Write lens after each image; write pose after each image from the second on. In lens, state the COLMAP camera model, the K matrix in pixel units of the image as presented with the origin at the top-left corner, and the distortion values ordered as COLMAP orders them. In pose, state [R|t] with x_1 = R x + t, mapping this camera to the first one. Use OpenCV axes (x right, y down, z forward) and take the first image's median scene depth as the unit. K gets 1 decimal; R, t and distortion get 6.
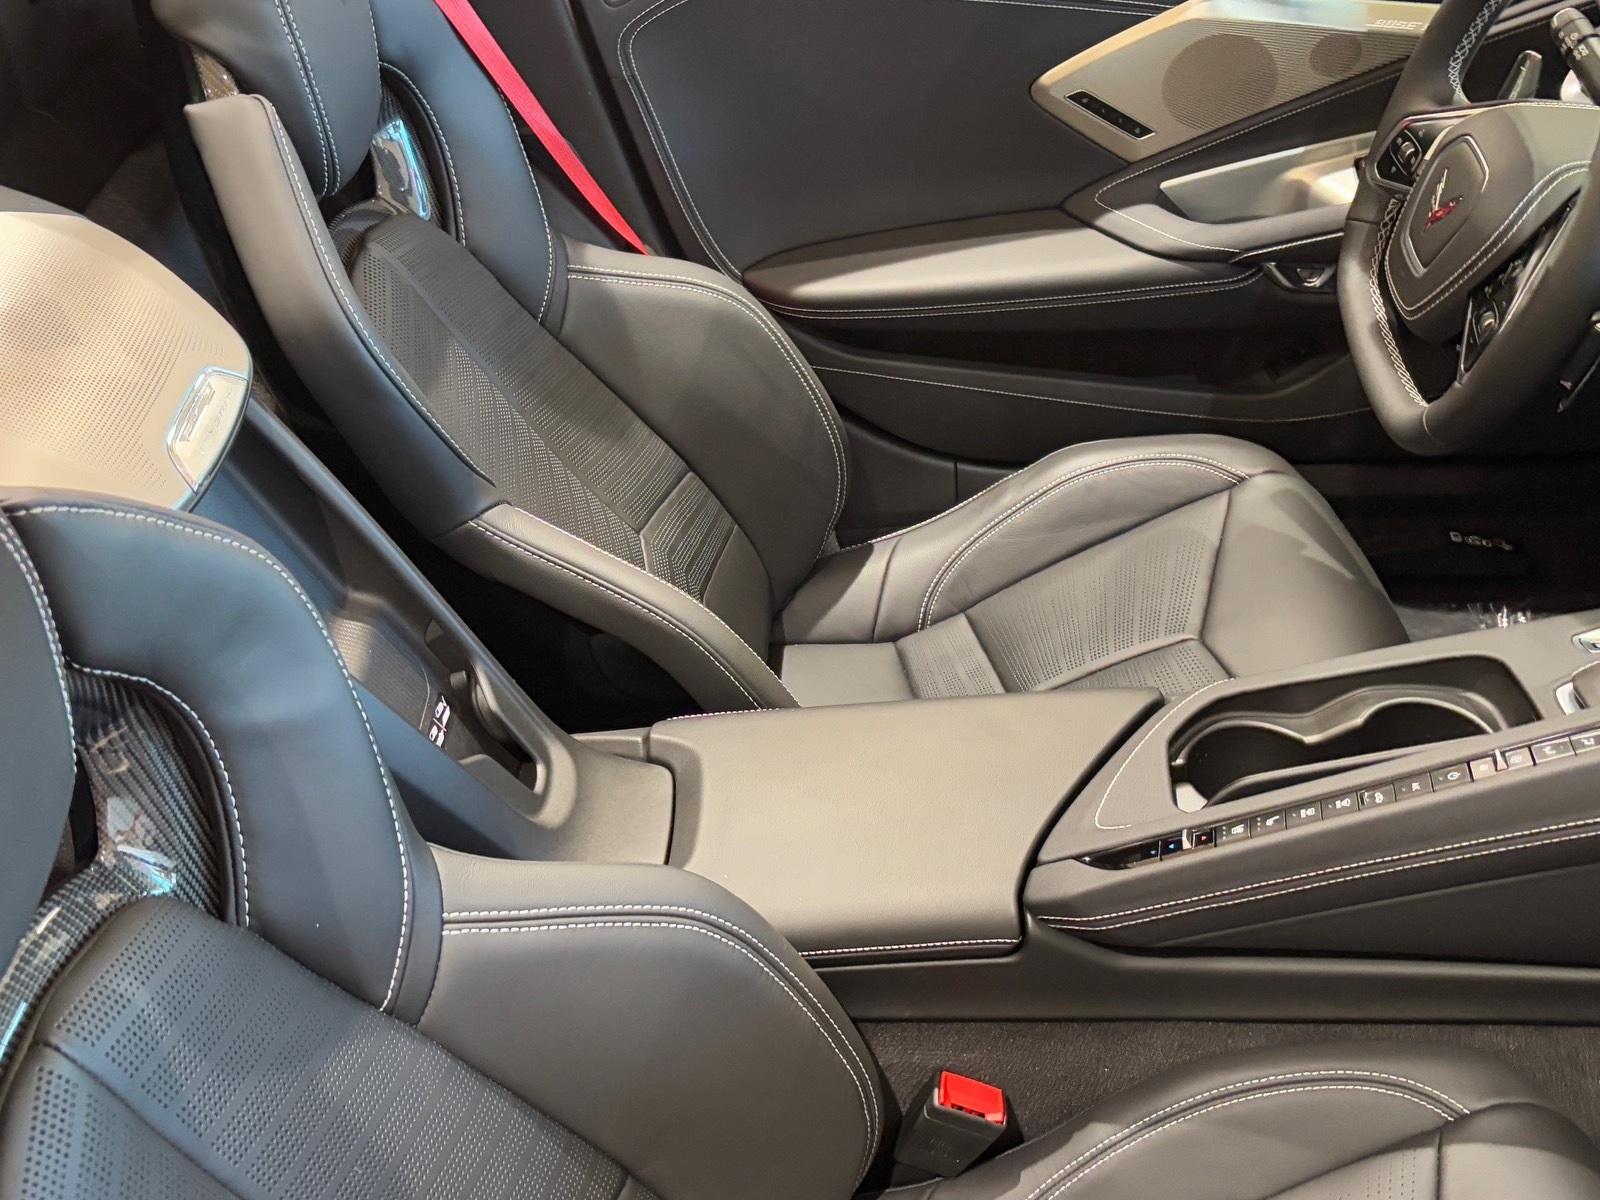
lens RADIAL K [[1707.9, 0, 800.0], [0, 1707.9, 600.0], [0, 0, 1]] dist [0.002713, -0.033368]
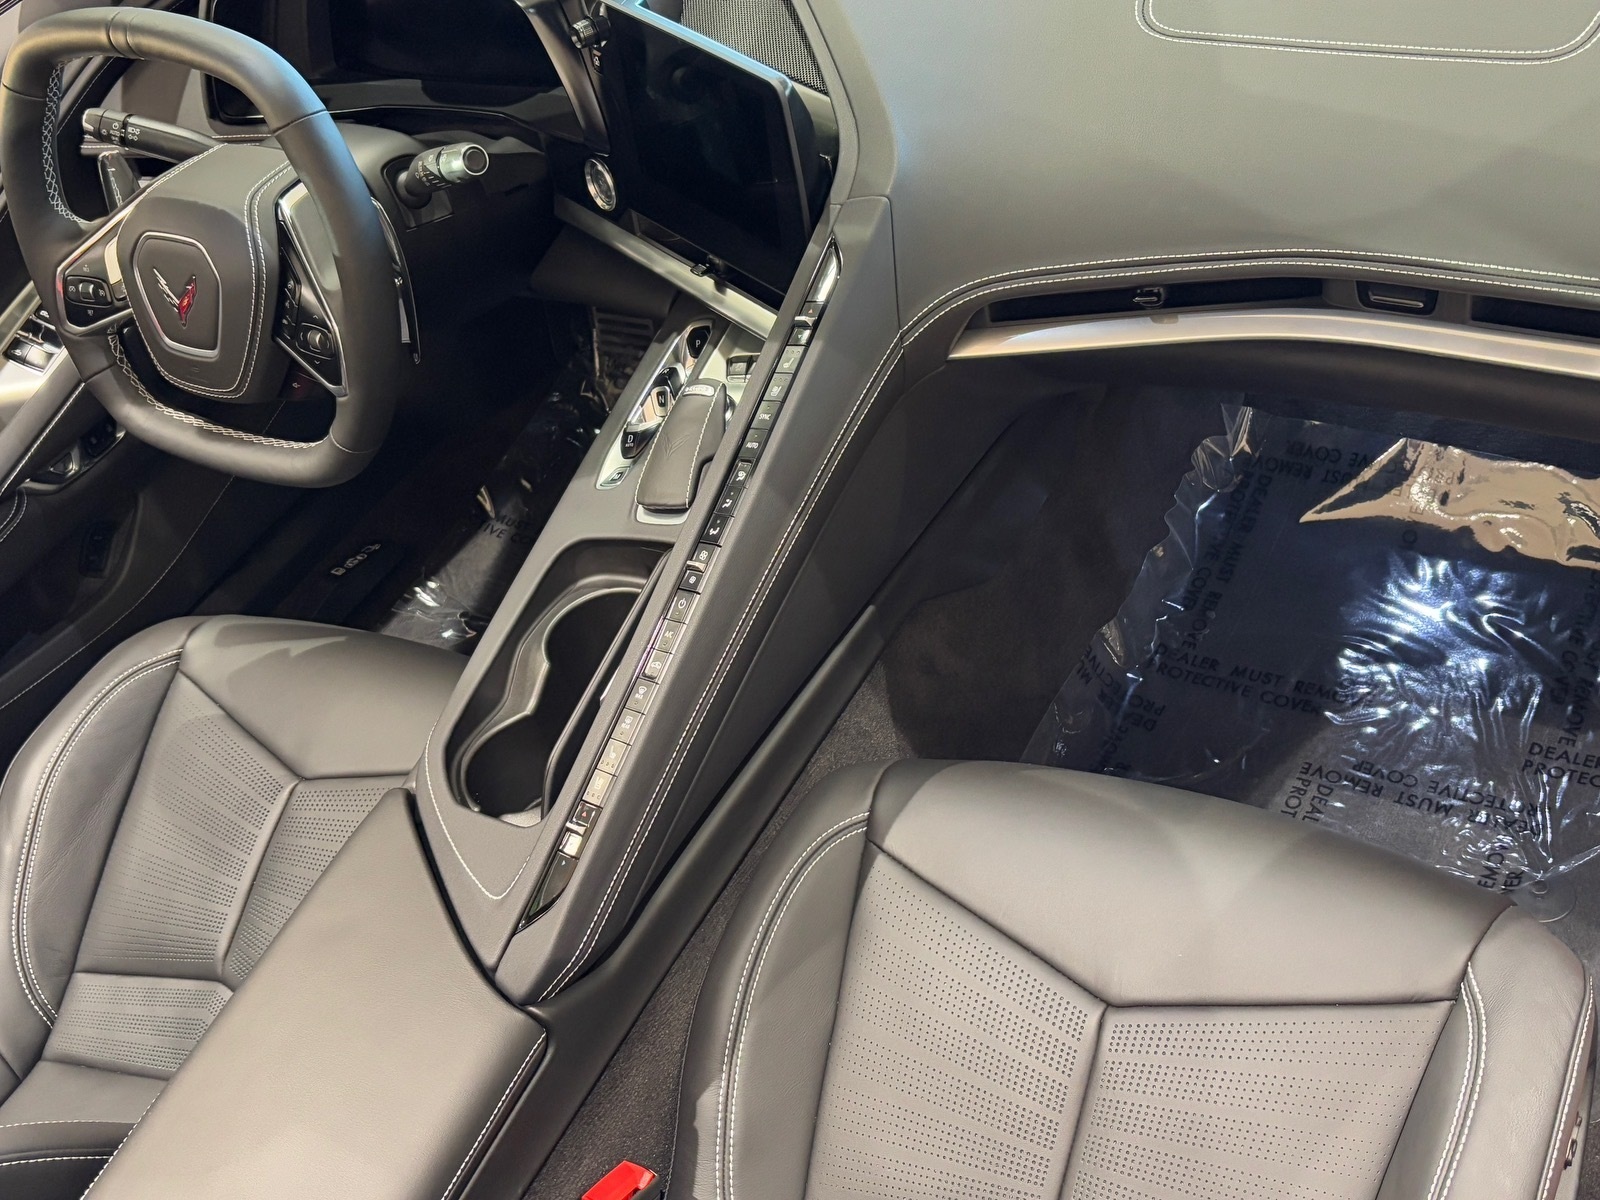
lens RADIAL K [[1688.7, 0, 800.0], [0, 1688.7, 600.0], [0, 0, 1]] dist [0.005472, -0.039636]
pose [[0.451877, -0.642694, 0.618670, -0.184362], [0.699529, 0.685654, 0.201343, -0.046368], [-0.553595, 0.341795, 0.759413, 0.081106]]
